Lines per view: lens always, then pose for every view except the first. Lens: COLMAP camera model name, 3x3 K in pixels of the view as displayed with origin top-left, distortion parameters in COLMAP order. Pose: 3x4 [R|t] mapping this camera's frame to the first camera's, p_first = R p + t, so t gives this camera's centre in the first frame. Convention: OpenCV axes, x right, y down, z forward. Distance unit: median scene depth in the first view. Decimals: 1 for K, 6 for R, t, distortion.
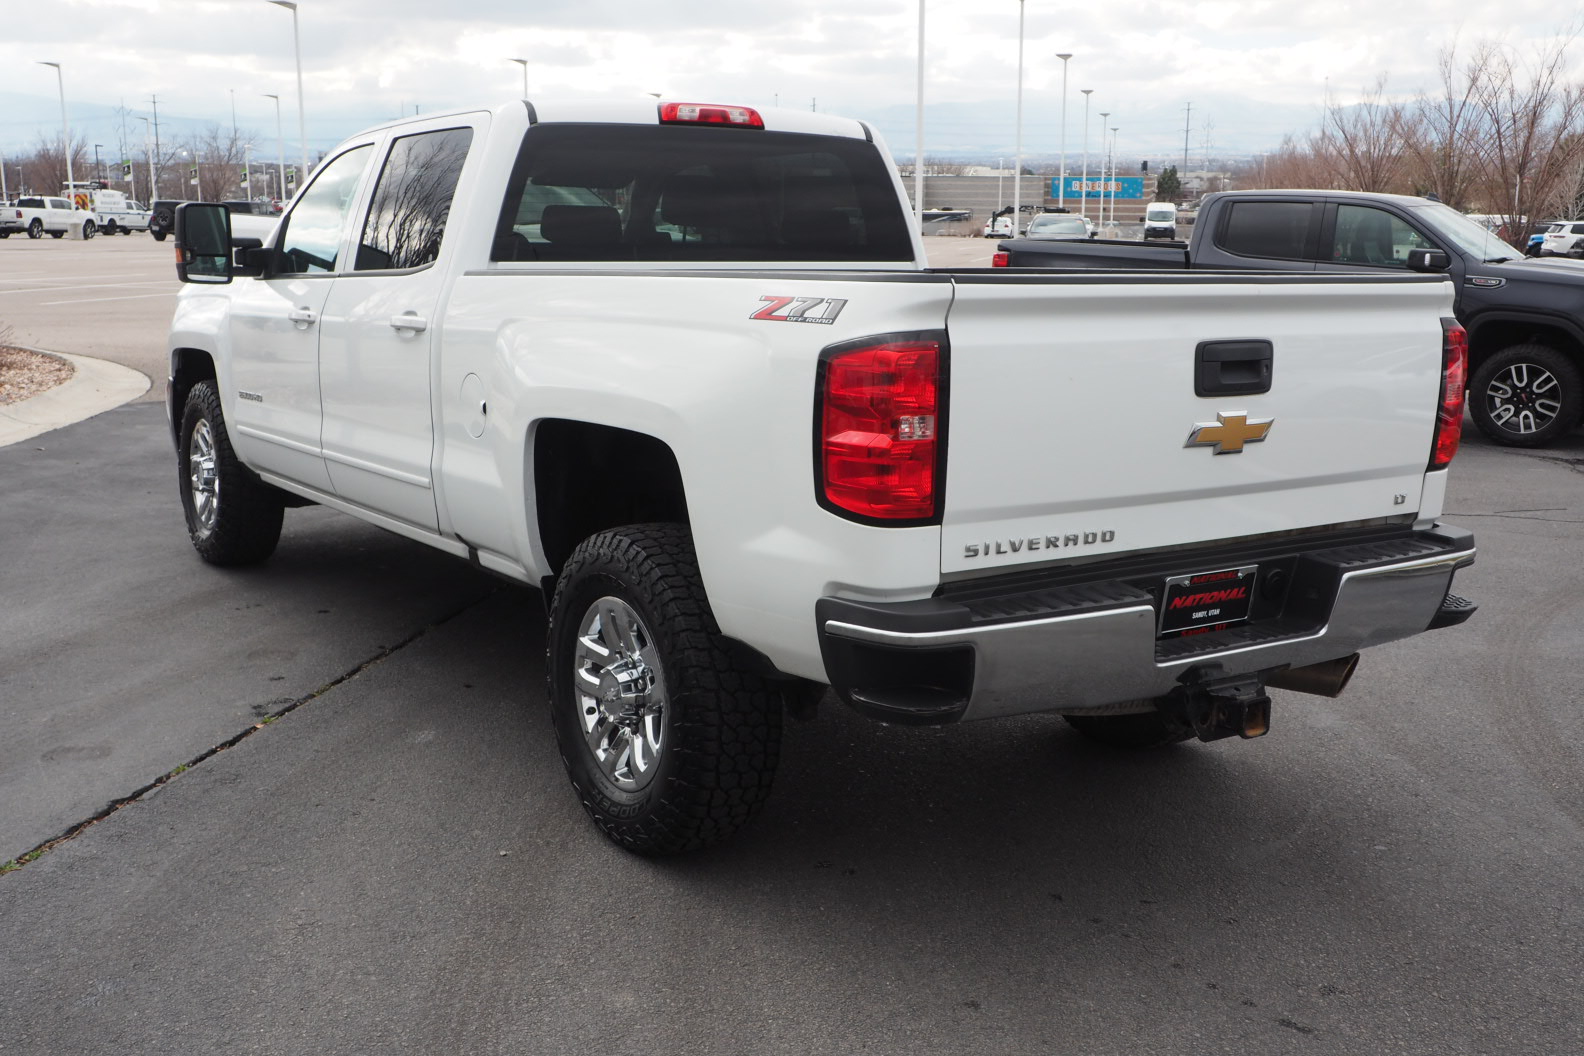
lens RADIAL K [[1597.9, 0, 792.0], [0, 1597.9, 528.0], [0, 0, 1]] dist [-0.040127, 0.000284]
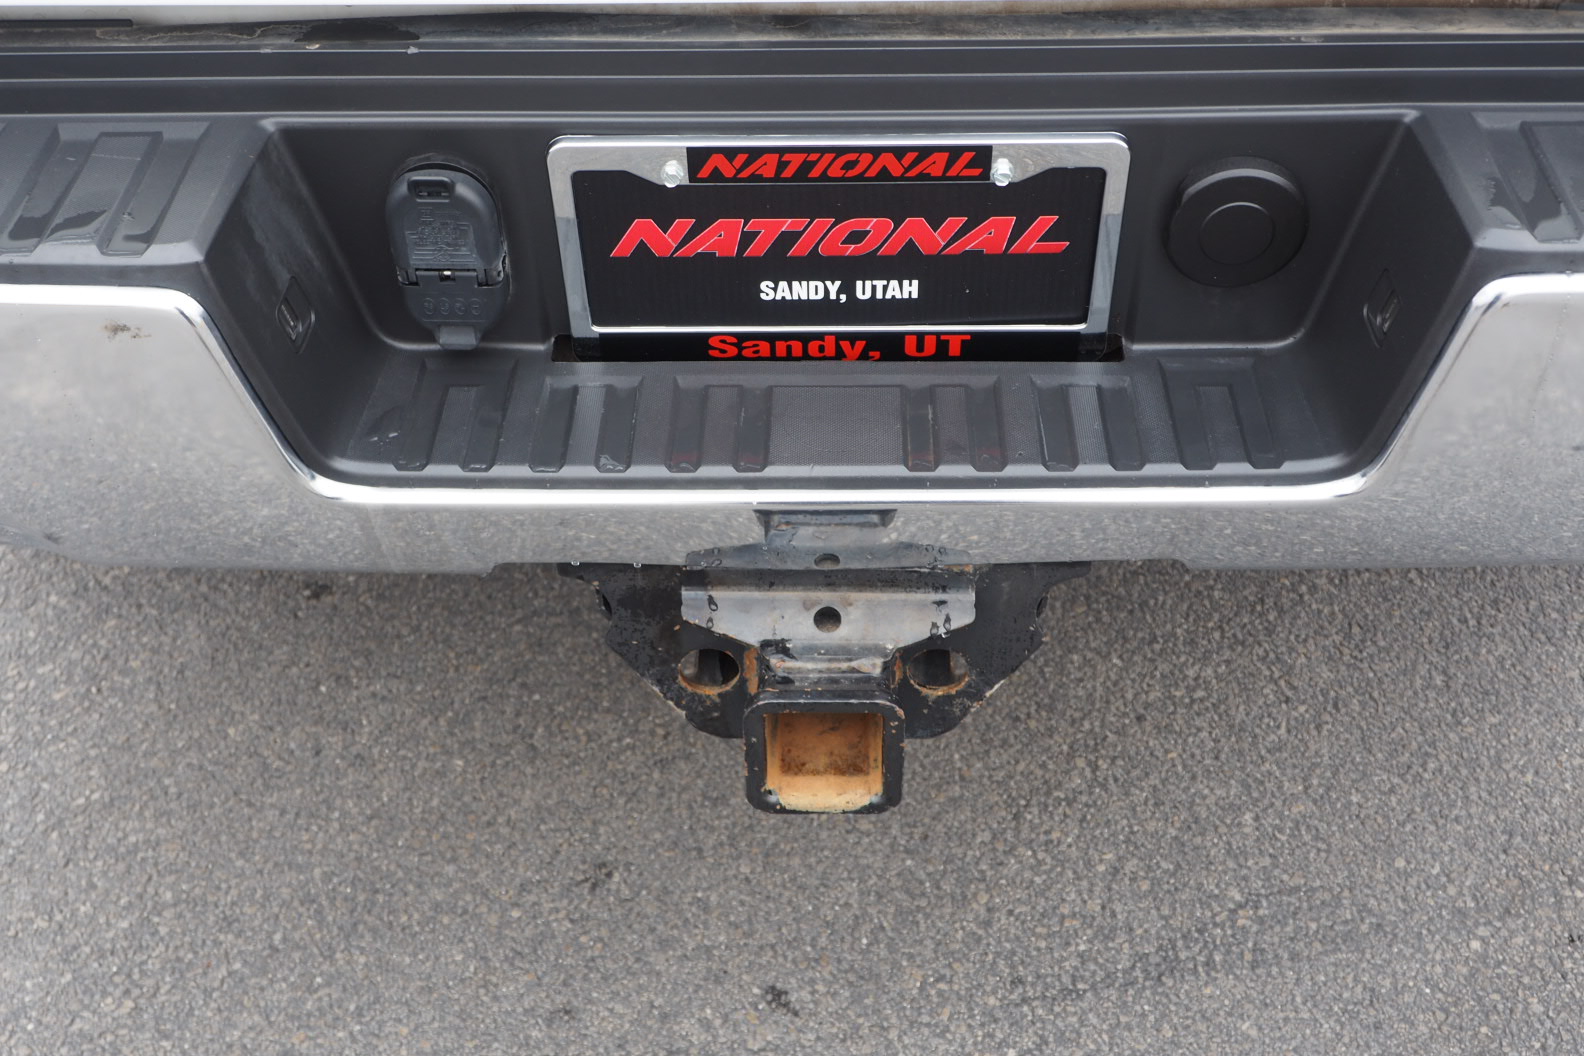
lens RADIAL K [[1949.7, 0, 792.0], [0, 1949.7, 528.0], [0, 0, 1]] dist [0.004485, -0.022740]
pose [[0.822517, 0.330472, -0.462875, 0.403221], [-0.070349, 0.866727, 0.493797, -0.063003], [0.564372, -0.373593, 0.736146, 0.753000]]
